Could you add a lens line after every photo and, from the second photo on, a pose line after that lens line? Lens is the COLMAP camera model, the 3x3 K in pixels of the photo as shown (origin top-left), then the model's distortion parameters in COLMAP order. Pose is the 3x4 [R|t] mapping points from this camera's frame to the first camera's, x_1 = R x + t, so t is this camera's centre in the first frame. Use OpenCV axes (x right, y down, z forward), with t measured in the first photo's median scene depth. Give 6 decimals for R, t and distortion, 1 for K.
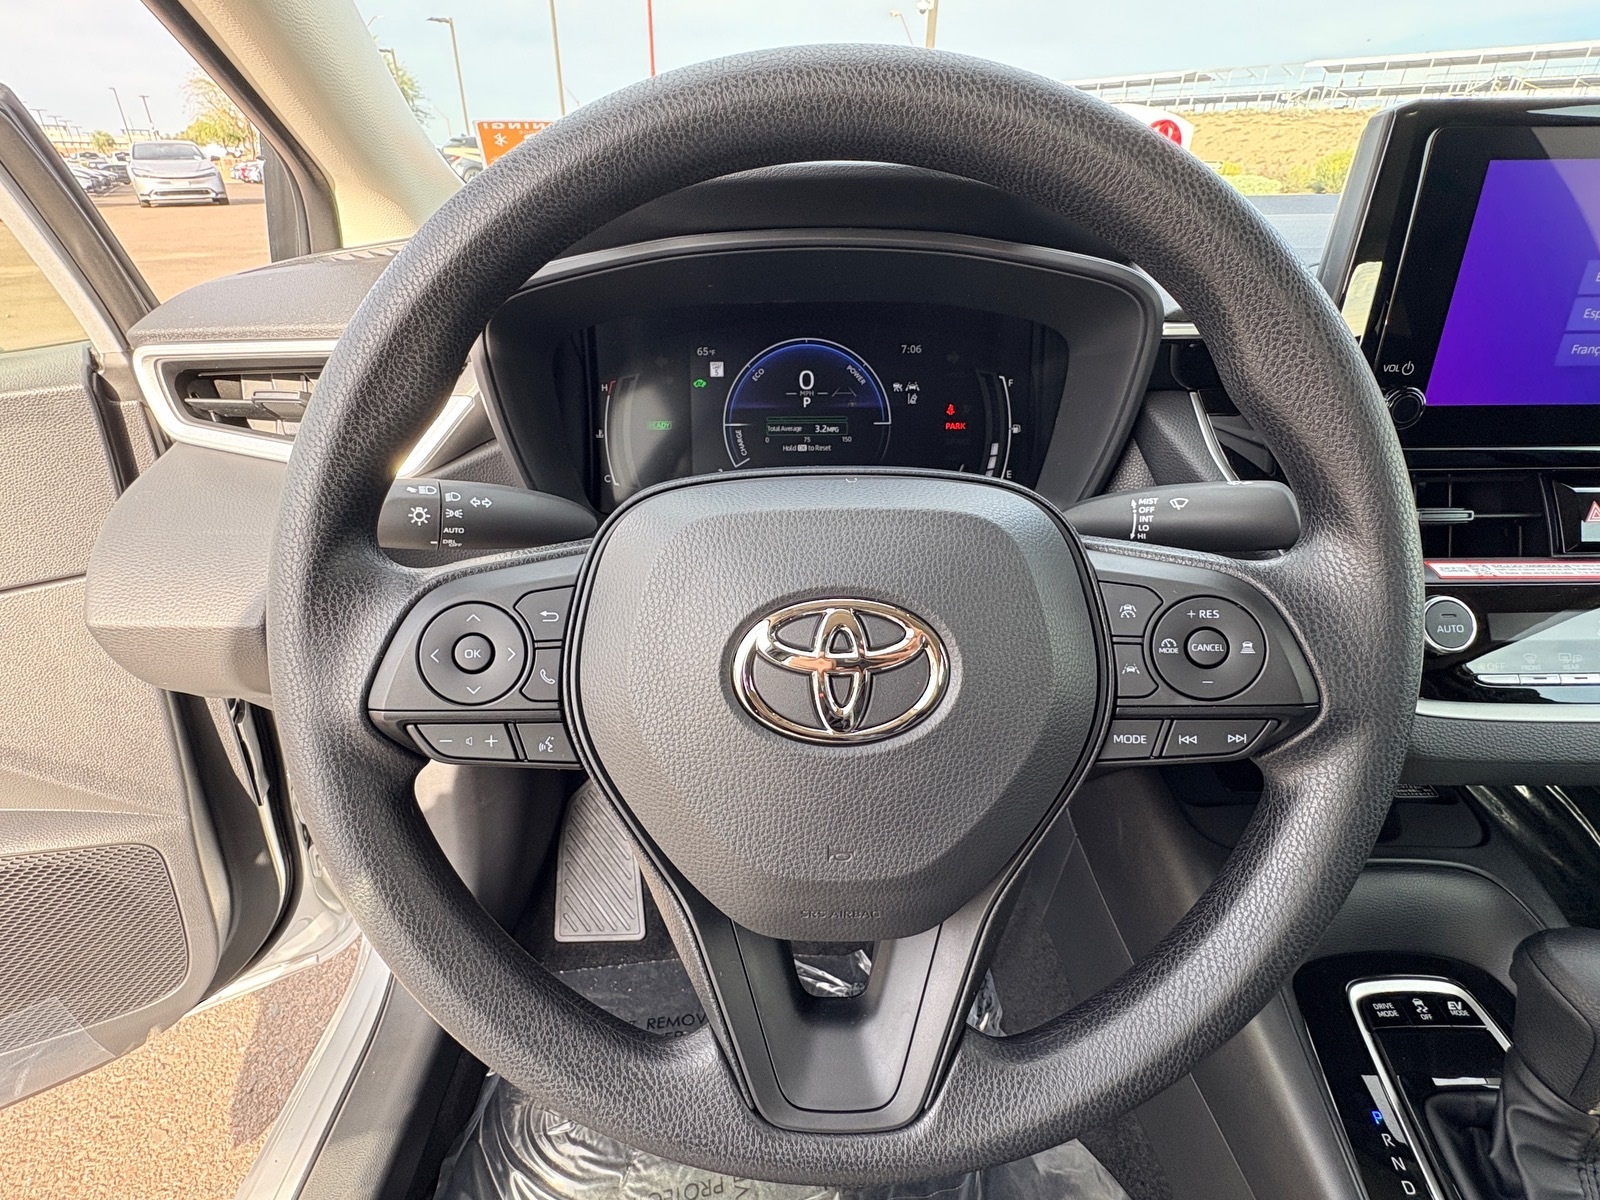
lens RADIAL K [[814.2, 0, 793.3], [0, 814.2, 604.4], [0, 0, 1]] dist [0.006761, -0.001842]
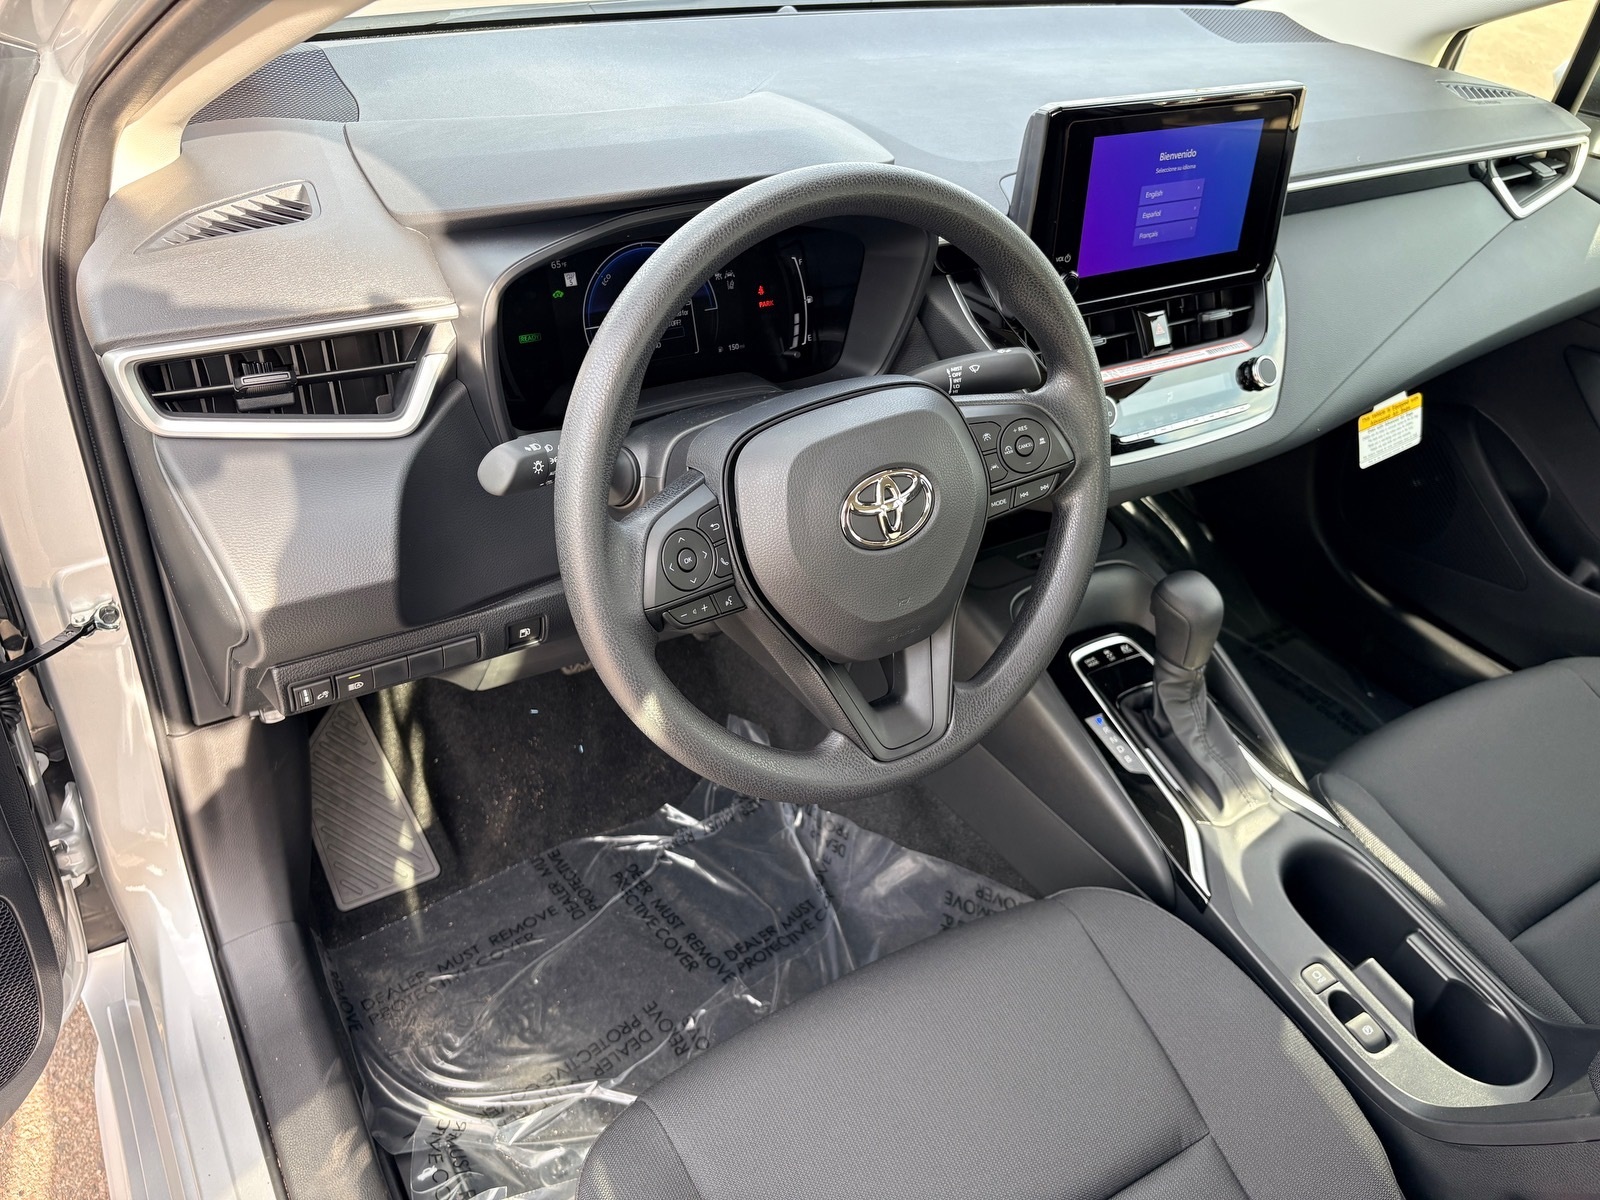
lens RADIAL K [[1263.2, 0, 797.9], [0, 1263.2, 598.7], [0, 0, 1]] dist [0.063717, -0.019857]
pose [[0.846851, -0.231814, 0.478649, -0.852998], [0.169161, 0.970673, 0.170818, -0.116956], [-0.504210, -0.063688, 0.861230, -0.760160]]
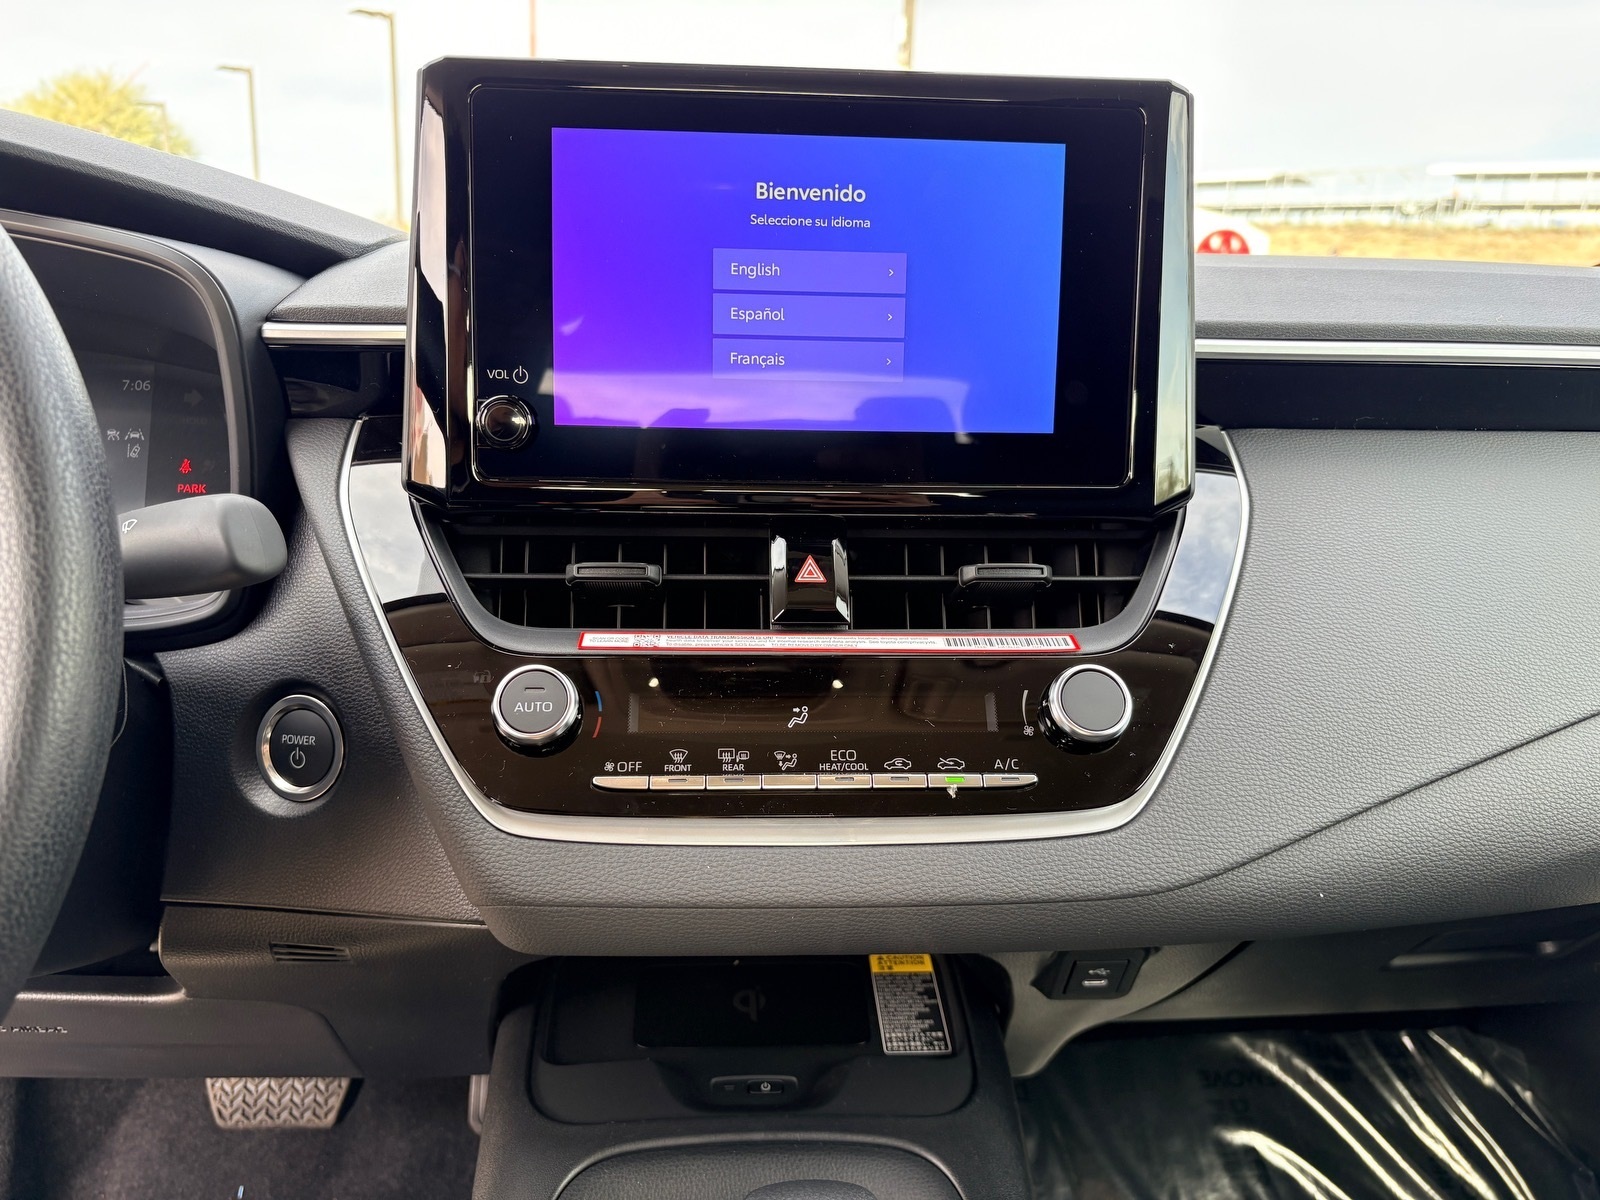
lens RADIAL K [[1263.2, 0, 831.8], [0, 1263.2, 581.8], [0, 0, 1]] dist [0.063717, -0.019857]
pose [[0.997530, 0.013447, 0.068938, 0.745376], [0.004554, 0.967054, -0.254529, 0.157806], [-0.070089, 0.254215, 0.964605, -0.094721]]
